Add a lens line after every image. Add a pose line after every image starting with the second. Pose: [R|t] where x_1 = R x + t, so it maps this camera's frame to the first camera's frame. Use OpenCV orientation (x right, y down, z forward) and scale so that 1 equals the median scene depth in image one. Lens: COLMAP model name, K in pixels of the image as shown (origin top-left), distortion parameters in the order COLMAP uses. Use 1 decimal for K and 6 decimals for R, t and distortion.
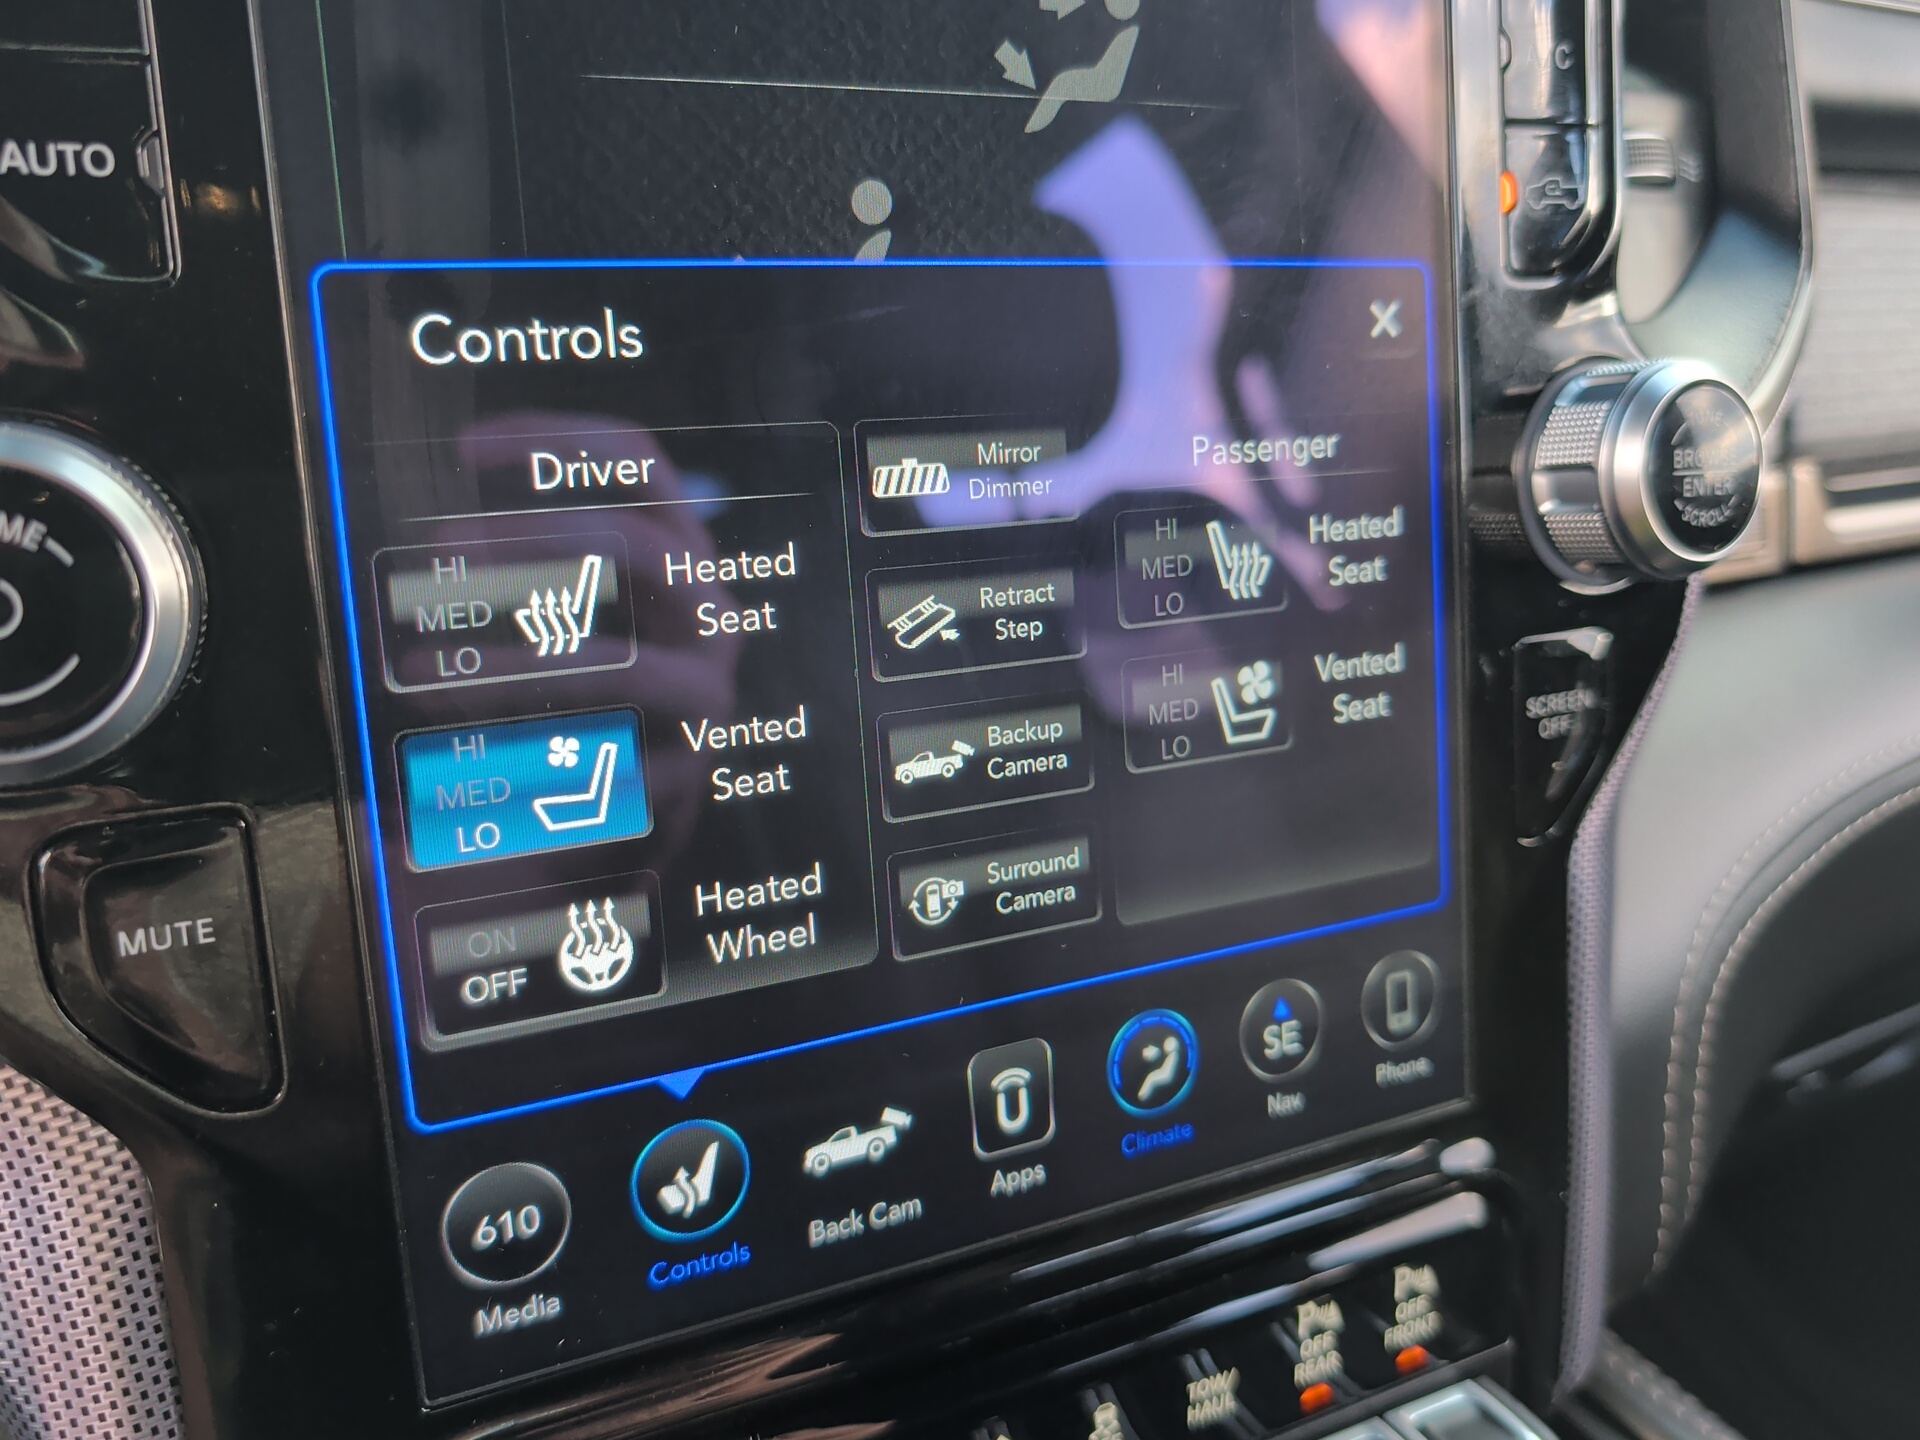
lens RADIAL K [[1631.4, 0, 955.2], [0, 1631.4, 698.9], [0, 0, 1]] dist [-0.083887, 0.092028]
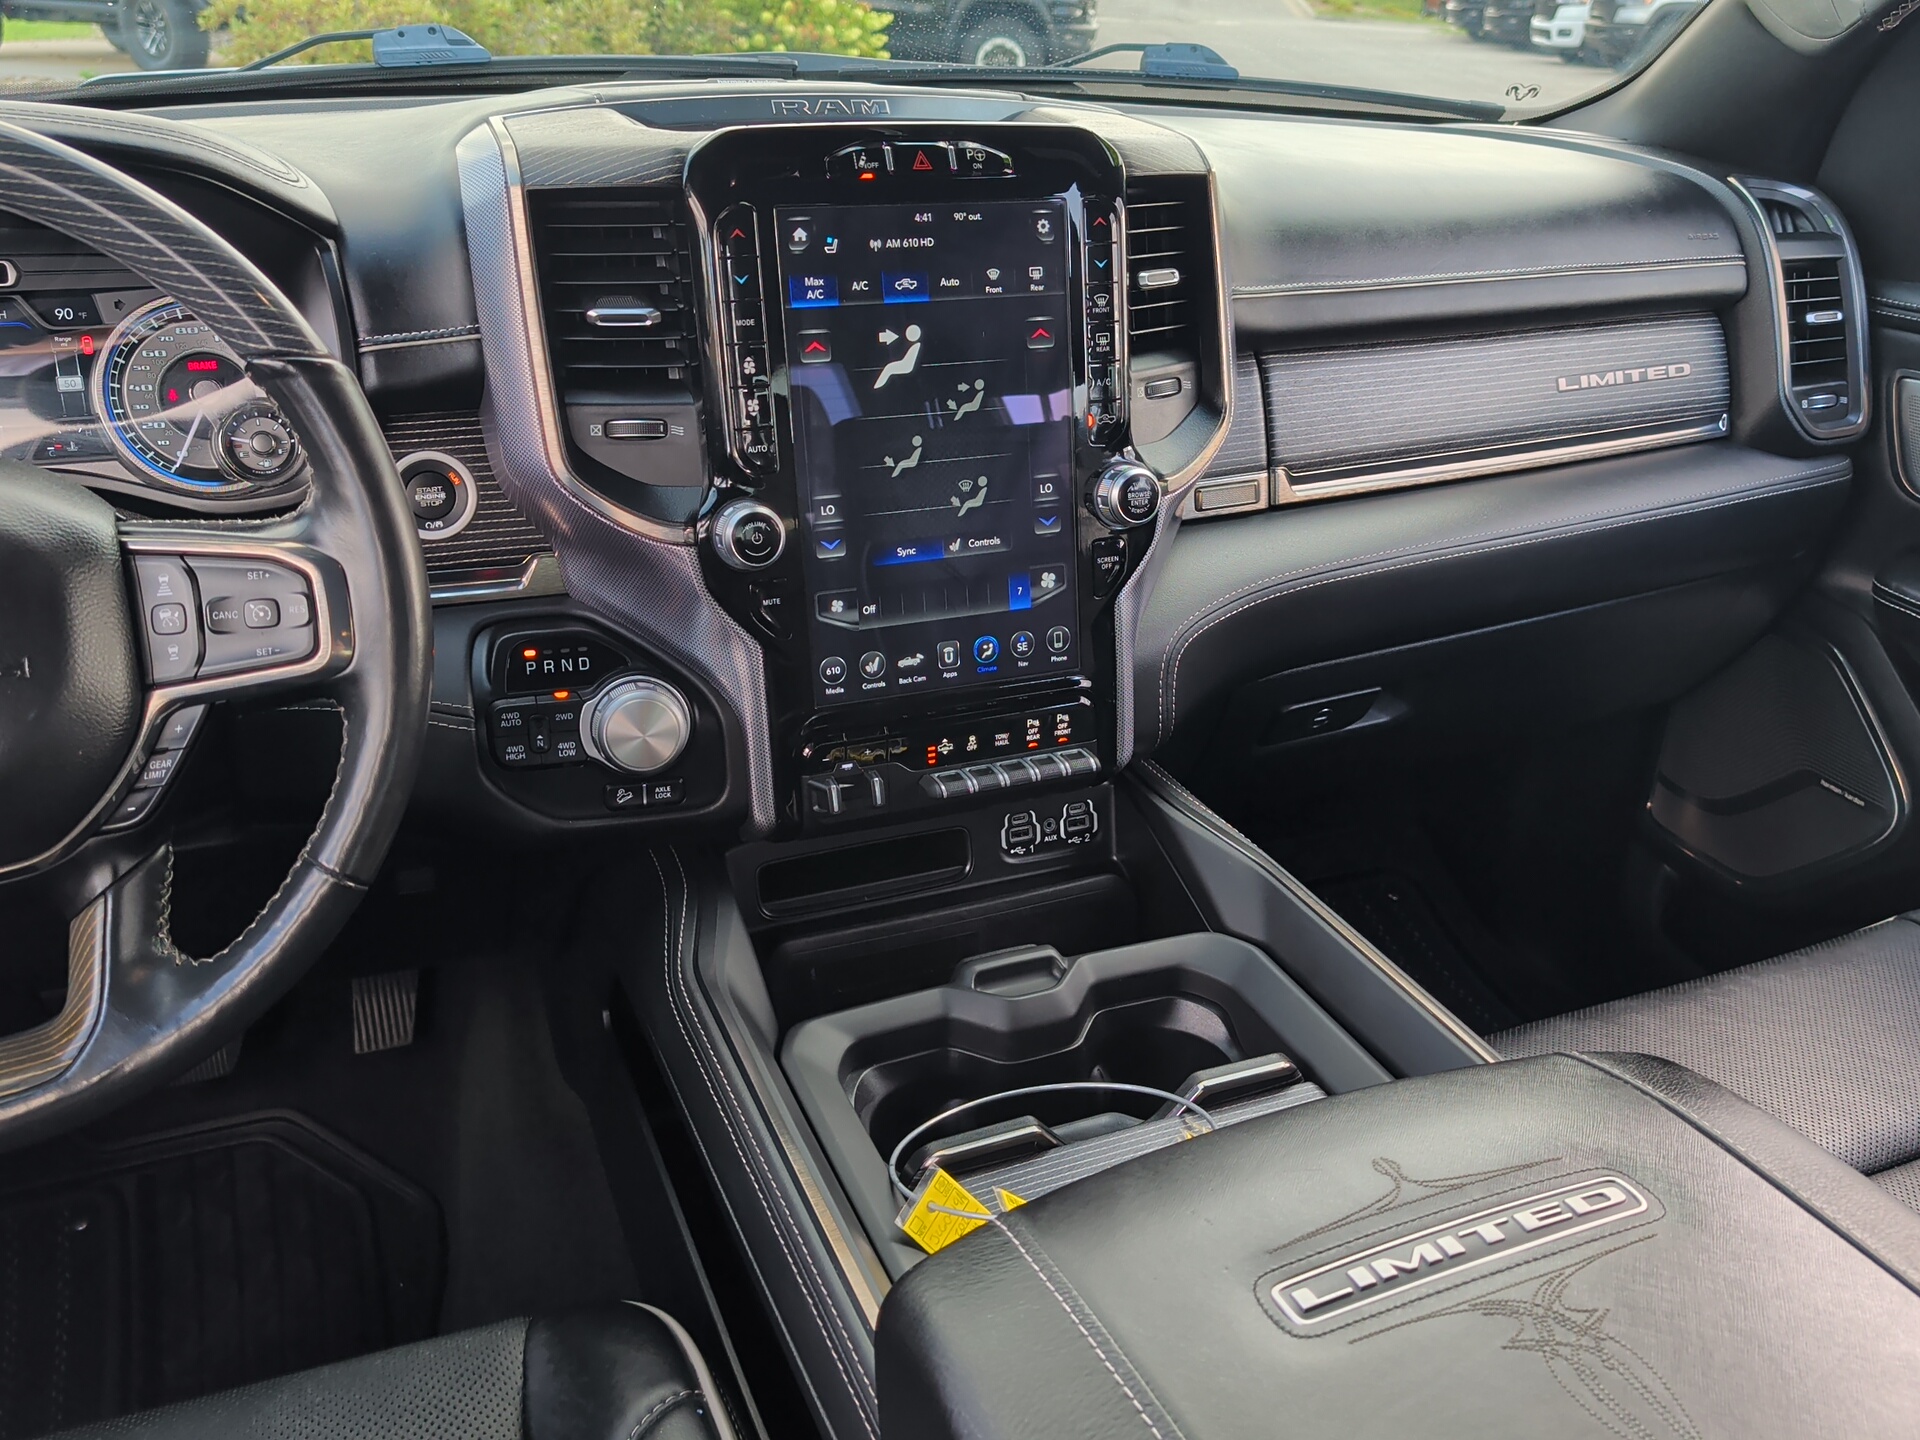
lens RADIAL K [[1601.6, 0, 958.0], [0, 1601.6, 762.0], [0, 0, 1]] dist [0.018032, -0.009099]
pose [[0.998460, 0.025876, -0.049071, 0.237278], [-0.018601, 0.989505, 0.143297, -0.058935], [0.052264, -0.142164, 0.988462, -2.729129]]
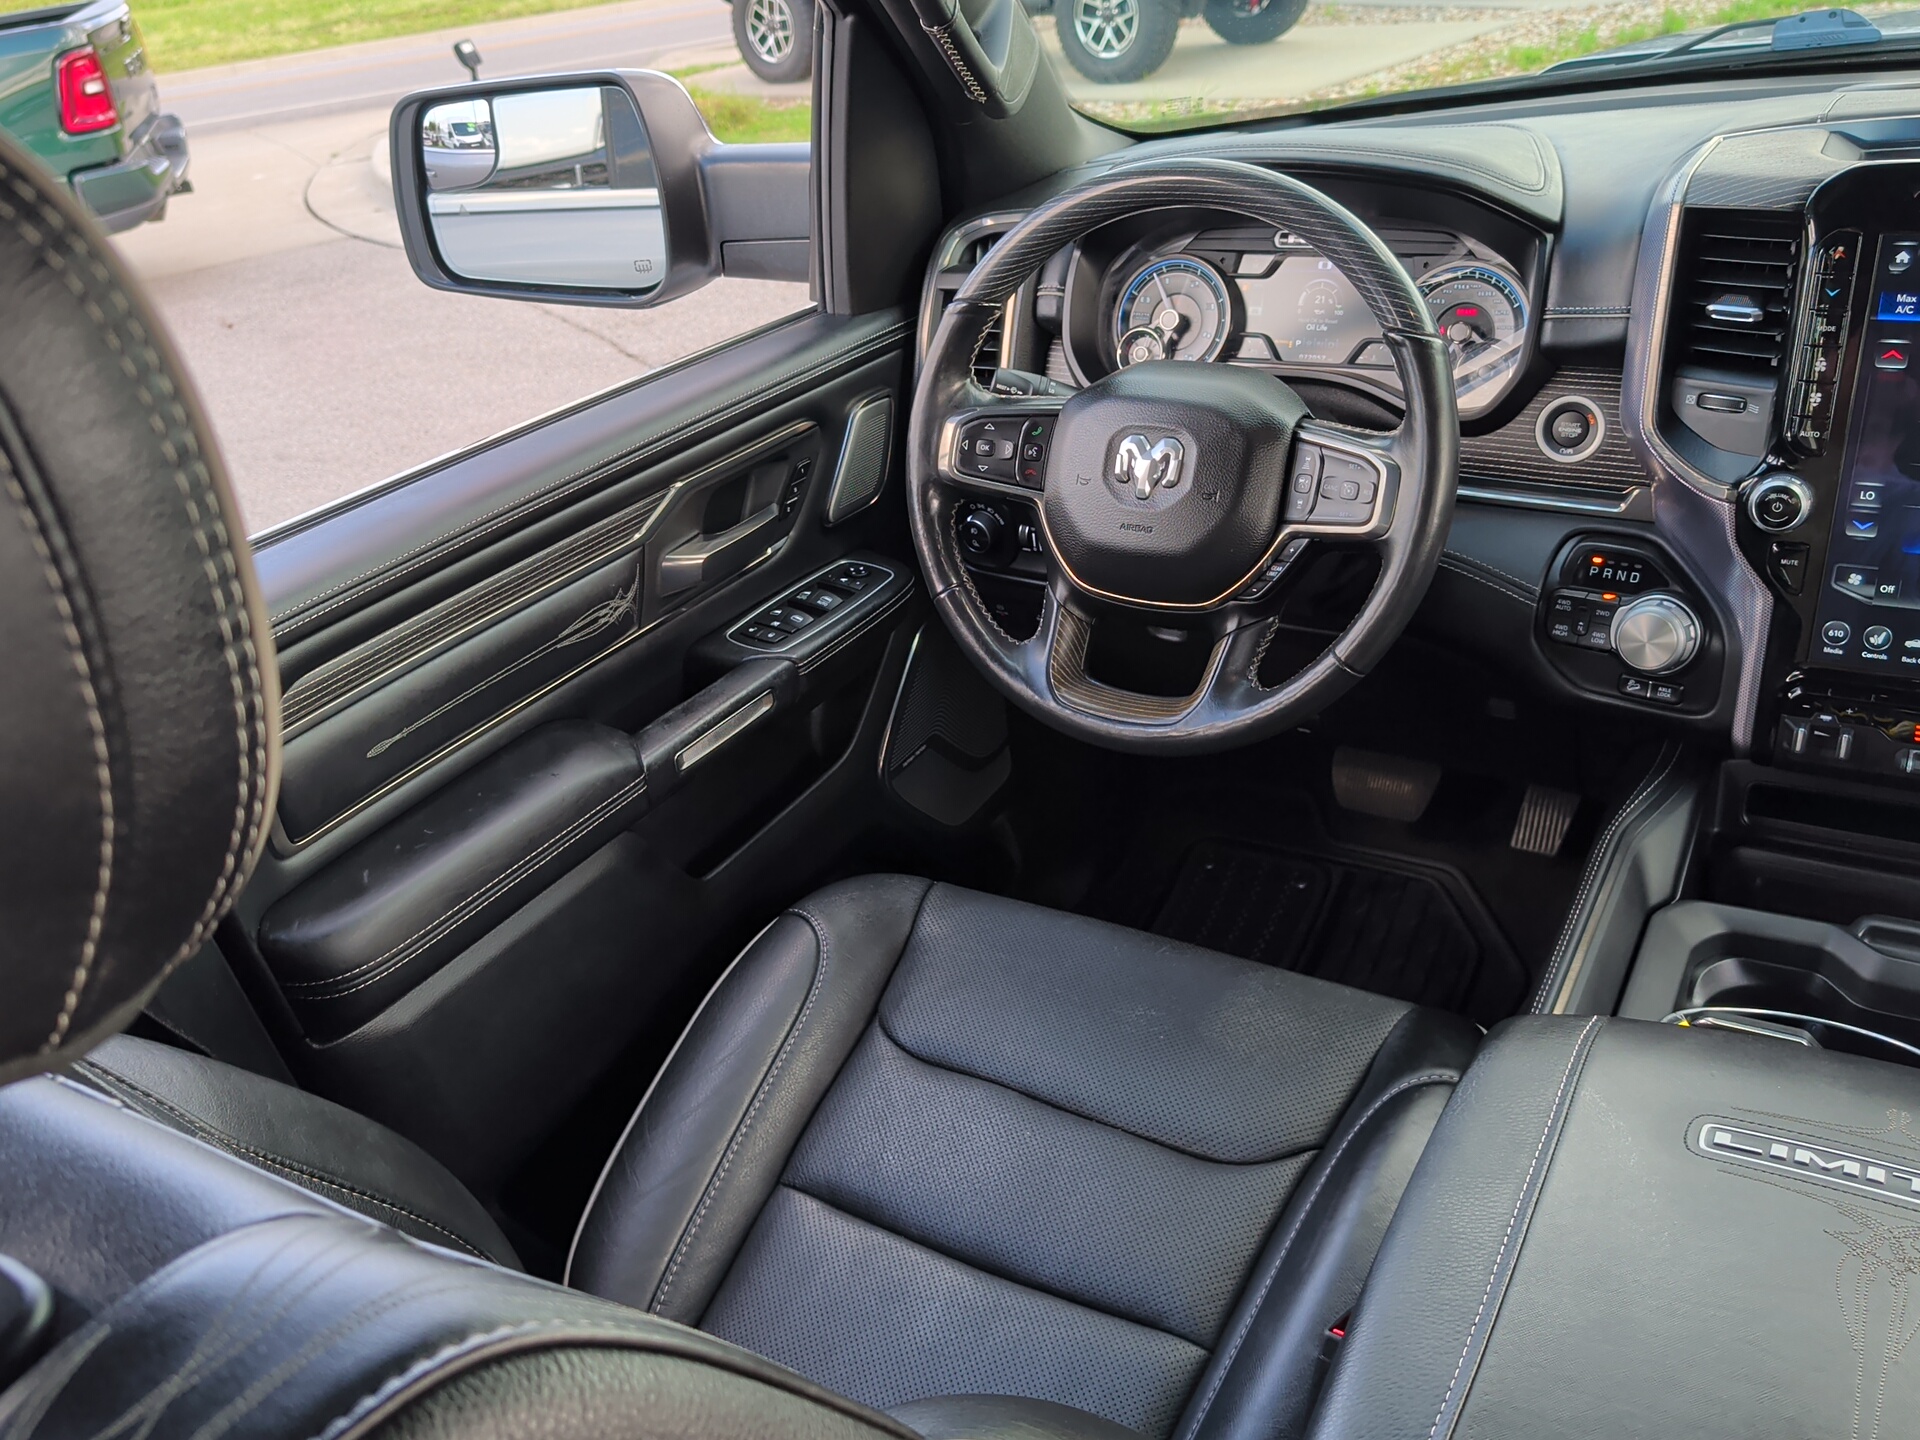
lens RADIAL K [[1632.0, 0, 988.4], [0, 1632.0, 743.7], [0, 0, 1]] dist [0.003777, 0.022685]
pose [[0.560078, 0.323166, -0.762808, 1.836630], [-0.152952, 0.945285, 0.288171, -0.349218], [0.814198, -0.044726, 0.578862, -3.391434]]
